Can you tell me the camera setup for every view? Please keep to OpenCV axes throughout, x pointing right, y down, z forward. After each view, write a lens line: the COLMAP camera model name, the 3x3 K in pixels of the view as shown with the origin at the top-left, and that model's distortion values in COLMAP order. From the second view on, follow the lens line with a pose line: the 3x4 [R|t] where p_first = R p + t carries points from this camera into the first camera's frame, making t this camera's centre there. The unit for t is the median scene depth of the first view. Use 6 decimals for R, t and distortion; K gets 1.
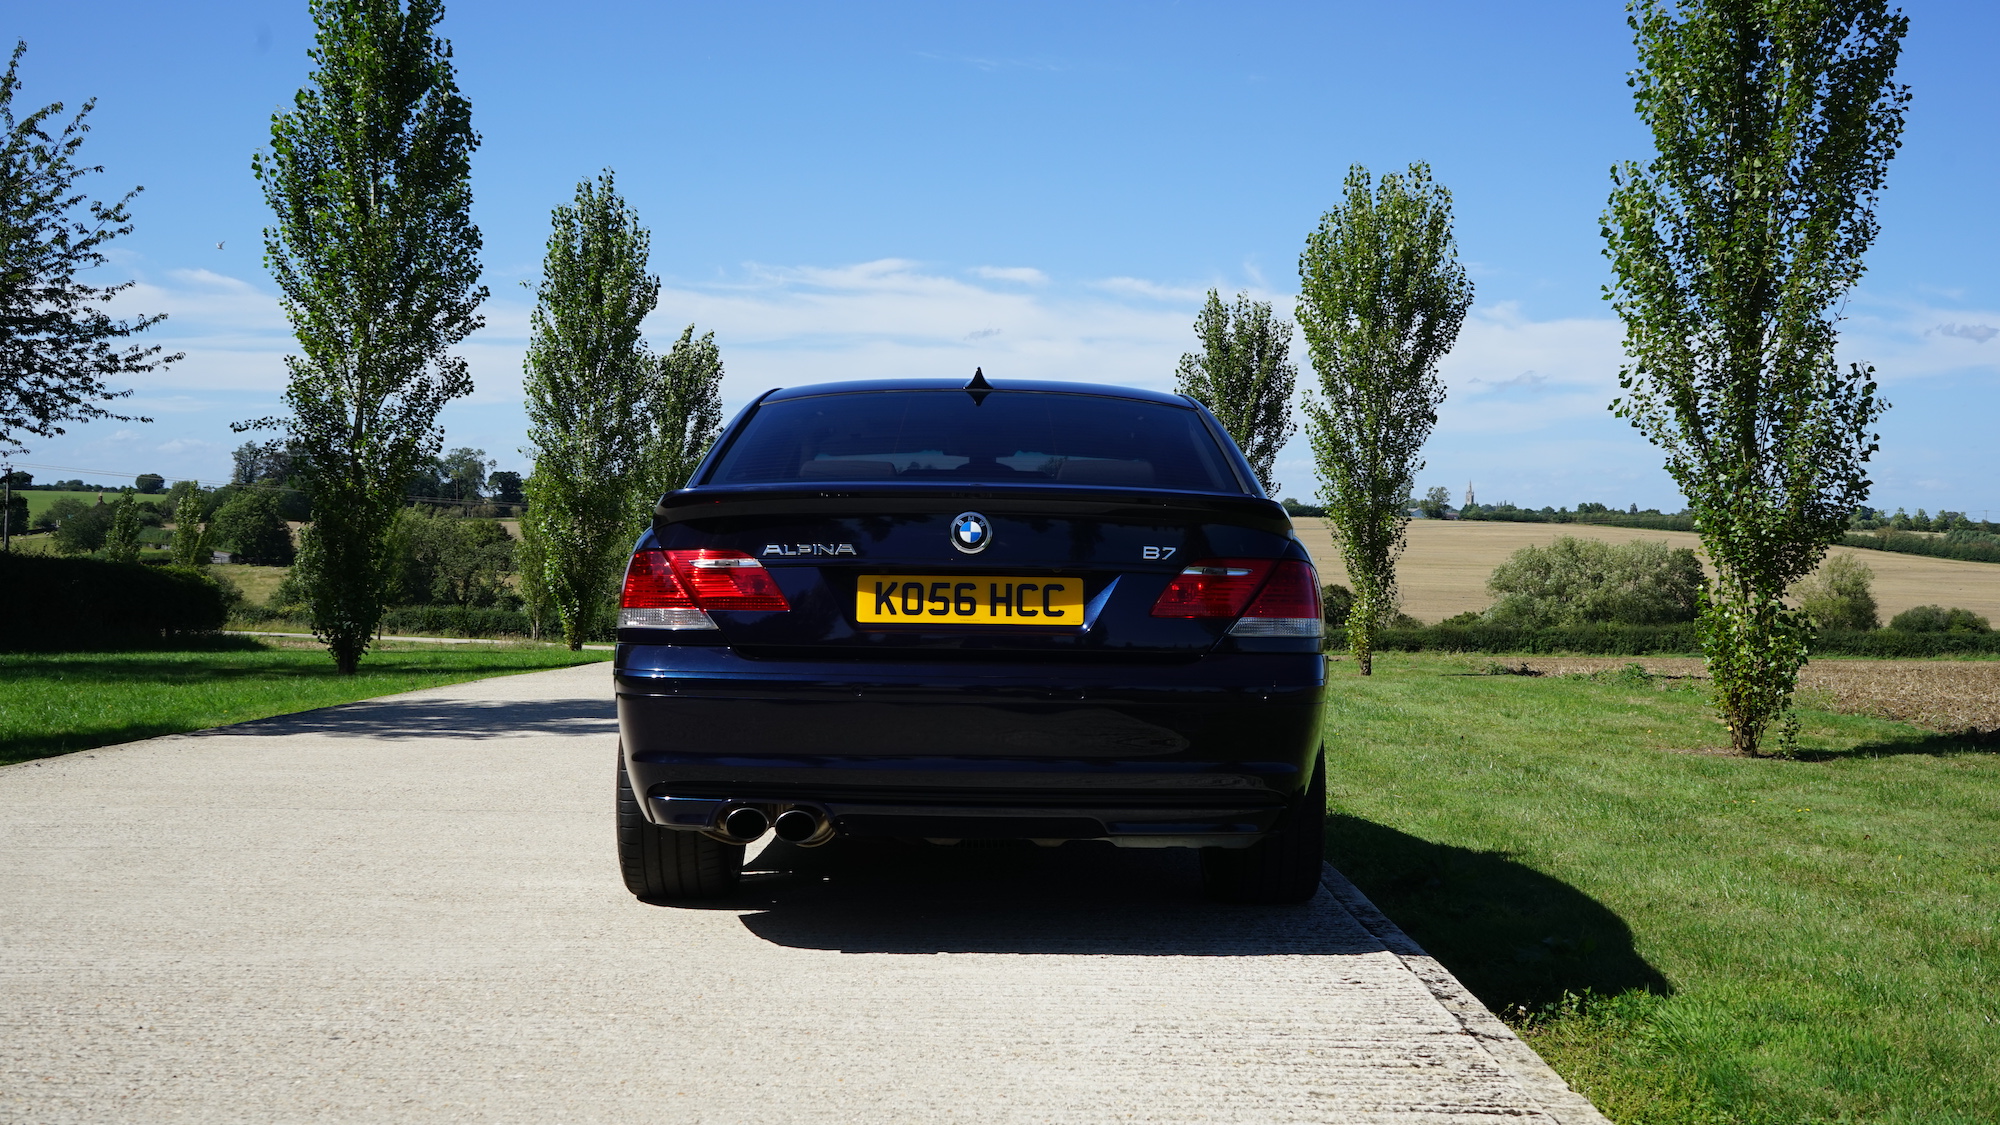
lens RADIAL K [[2302.0, 0, 1007.0], [0, 2302.0, 552.5], [0, 0, 1]] dist [-0.001627, 0.000000]
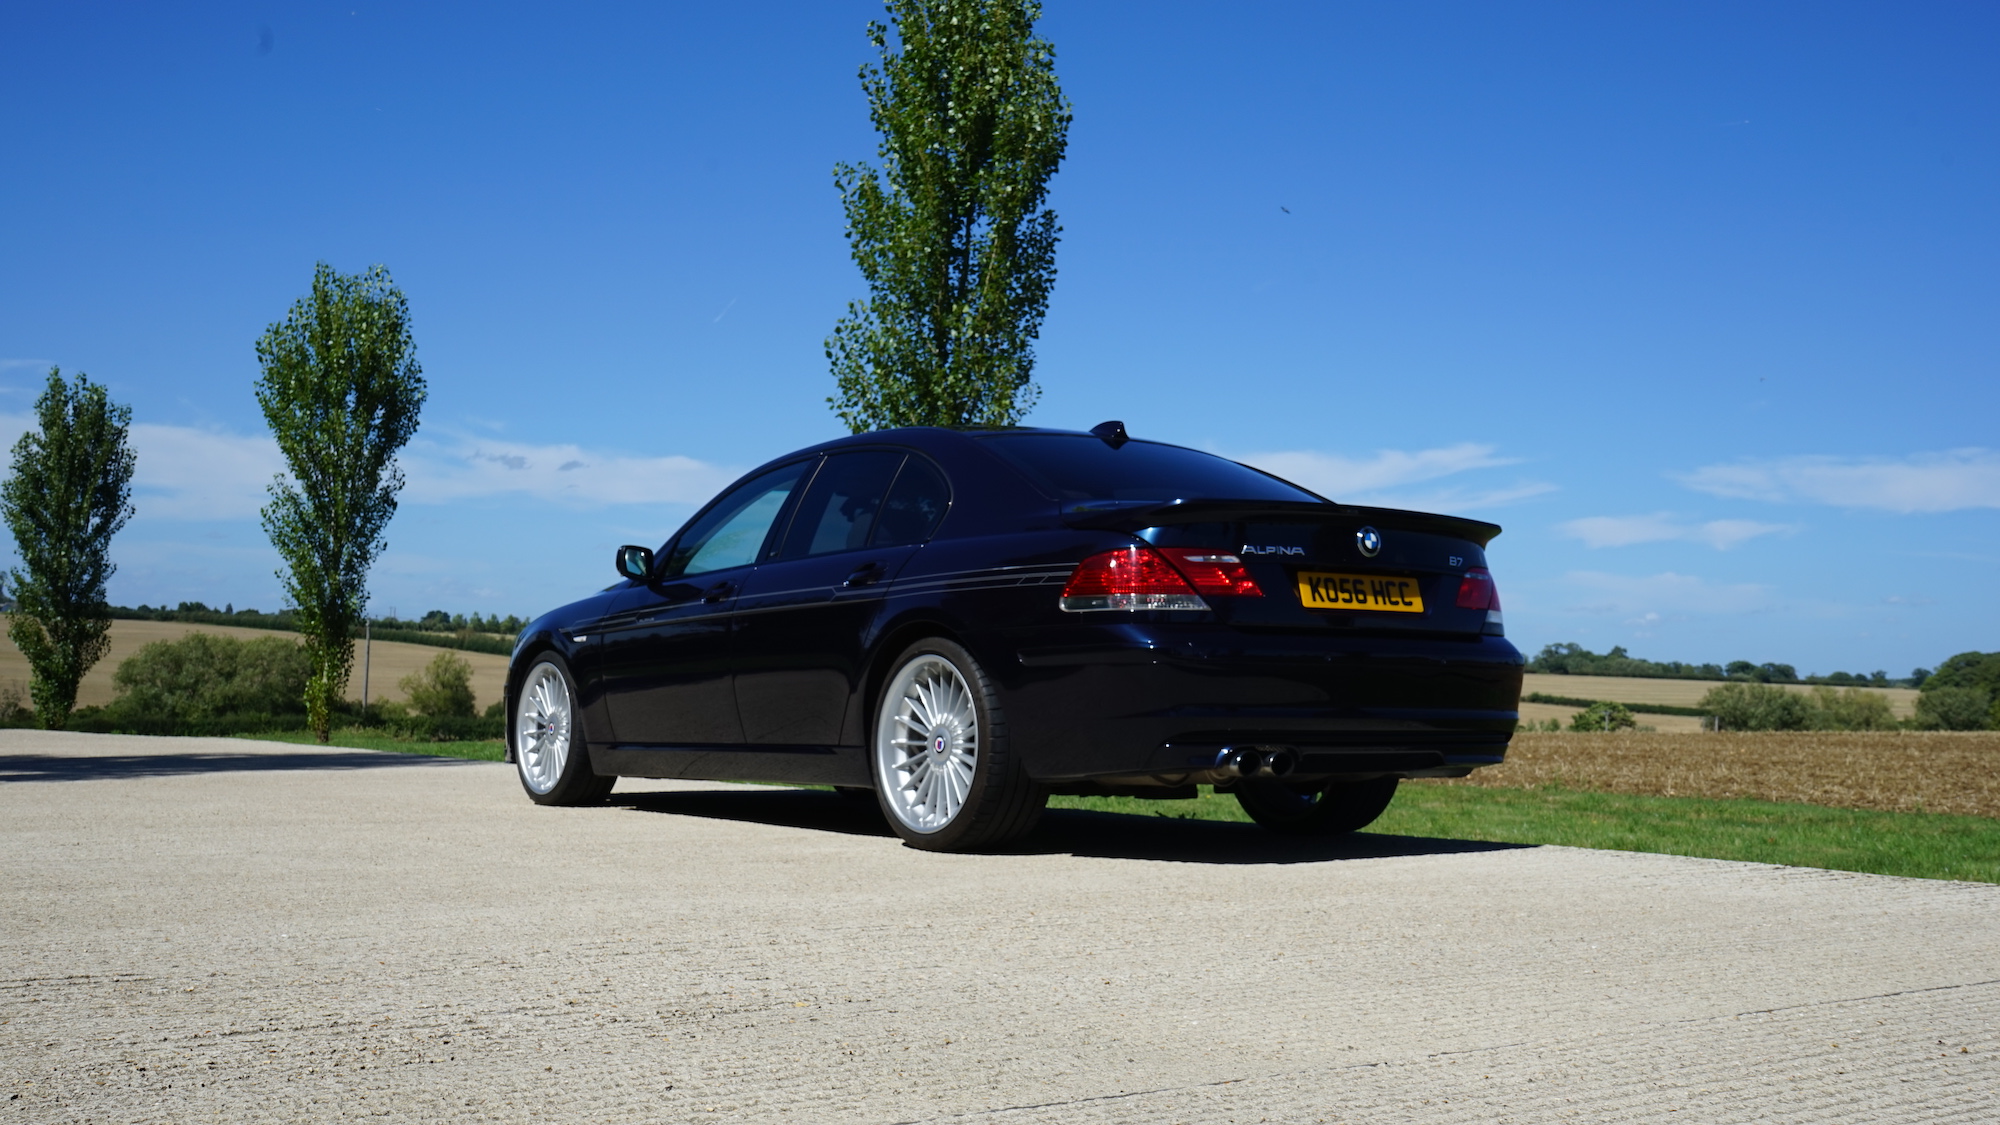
lens RADIAL K [[2125.0, 0, 993.6], [0, 2125.0, 570.1], [0, 0, 1]] dist [0.054044, 0.000000]
pose [[0.806826, 0.028409, 0.590106, -0.585745], [-0.005258, 0.999149, -0.040912, 0.037968], [-0.590766, 0.029905, 0.806288, 0.084260]]
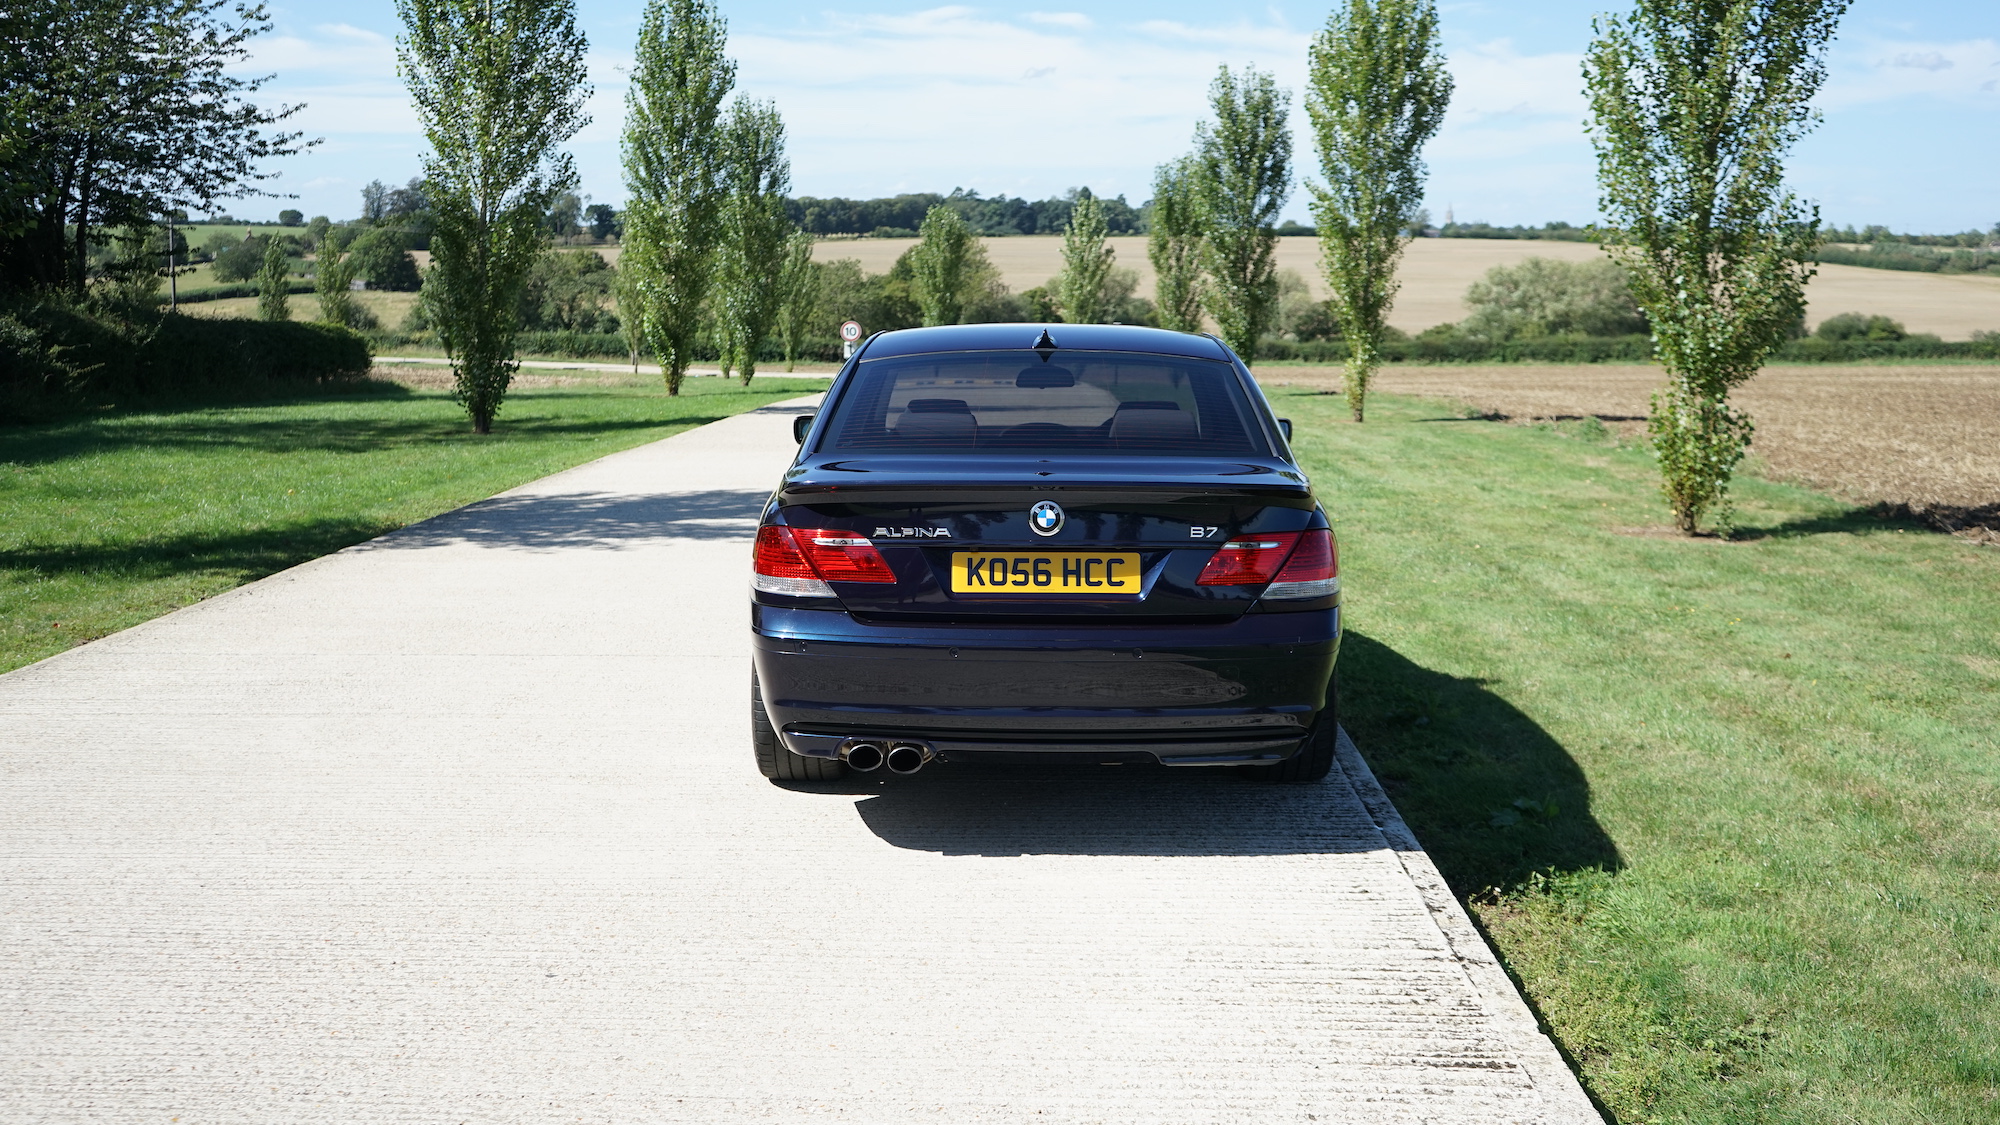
lens RADIAL K [[1998.4, 0, 1001.1], [0, 1998.4, 569.0], [0, 0, 1]] dist [-0.007567, 0.000000]
pose [[0.999771, -0.006902, -0.020272, -0.011773], [0.009894, 0.988422, 0.151409, -0.089168], [0.018992, -0.151575, 0.988263, -0.019938]]
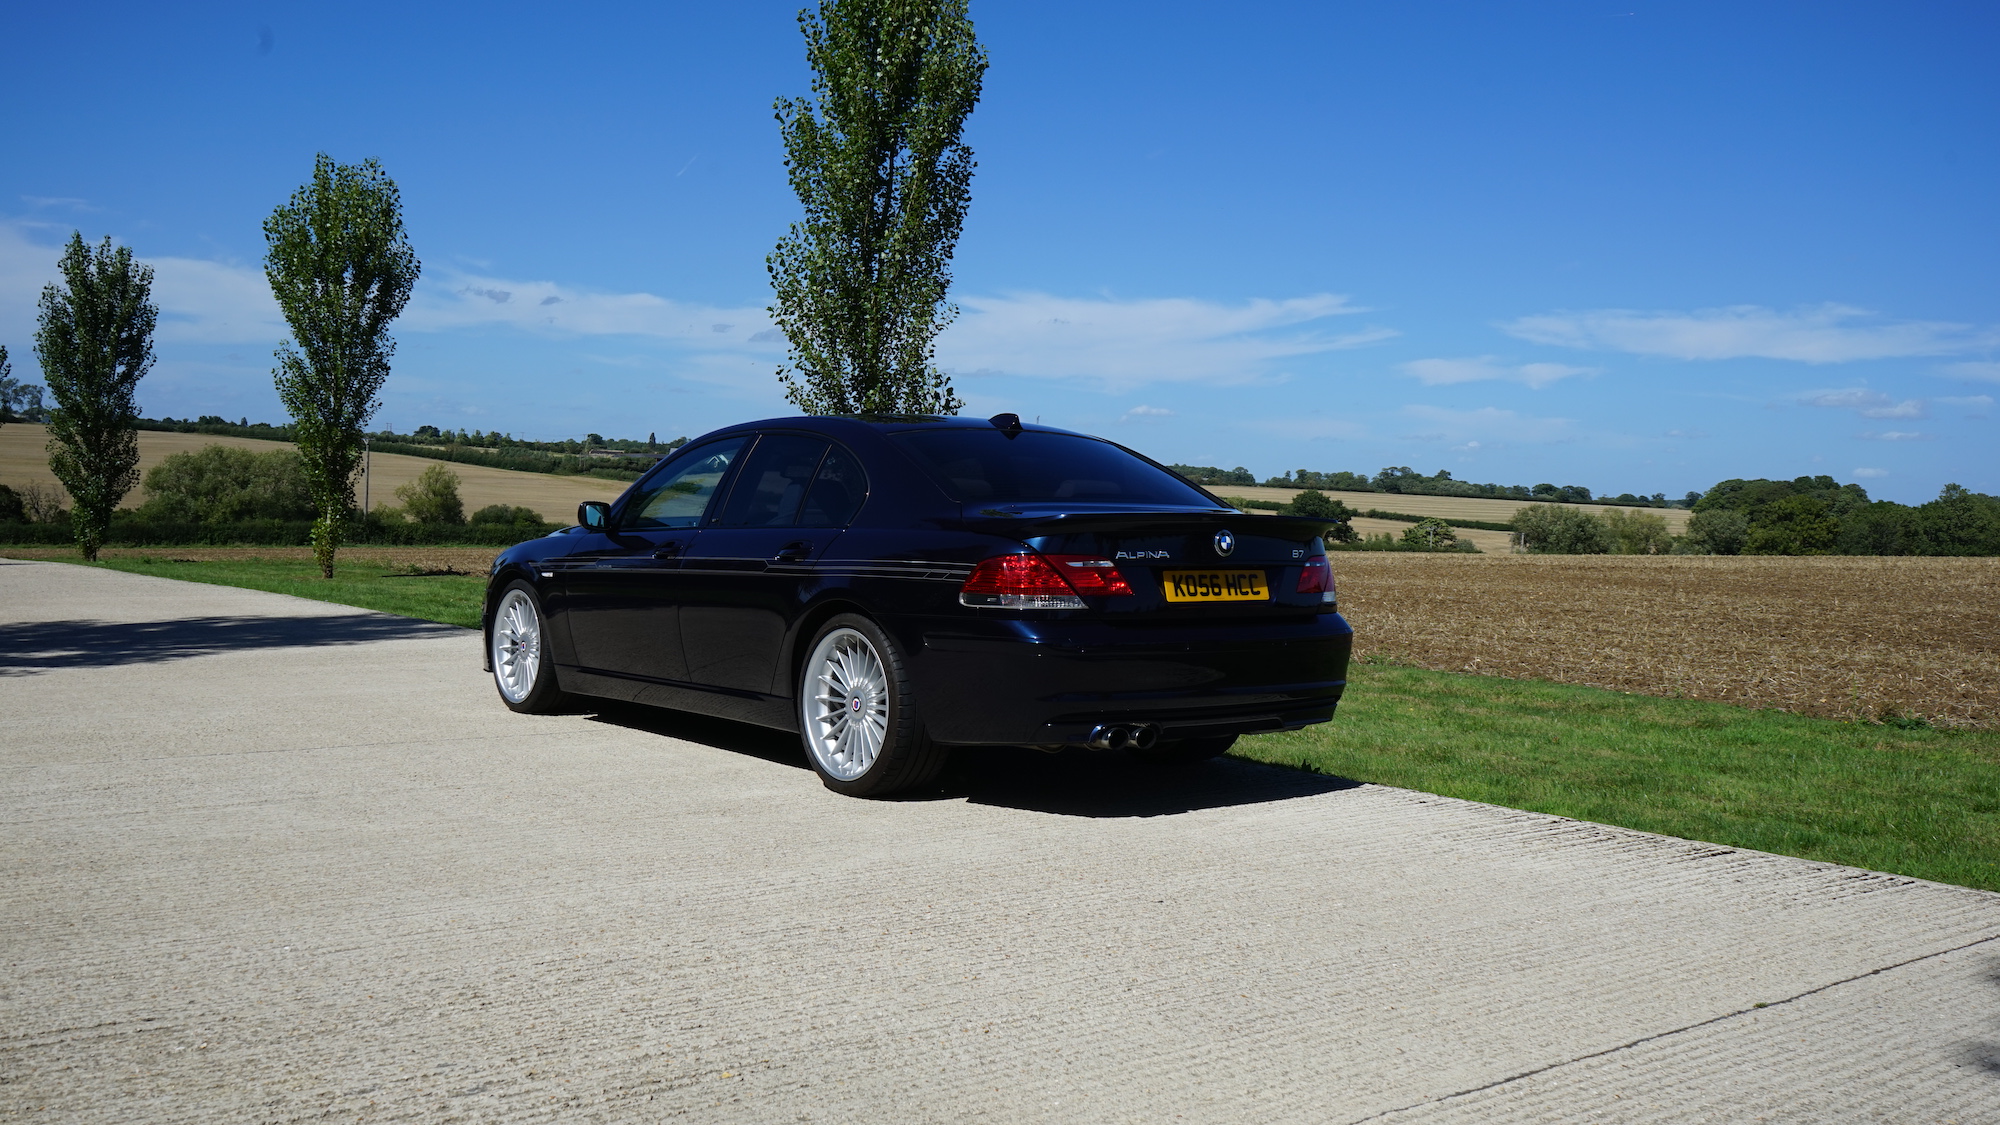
lens RADIAL K [[1826.6, 0, 990.5], [0, 1826.6, 555.1], [0, 0, 1]] dist [0.041000, -0.001904]
pose [[0.781352, -0.012482, 0.623966, -0.583755], [-0.020545, 0.998744, 0.045707, -0.034456], [-0.623753, -0.048533, 0.780113, 0.081122]]
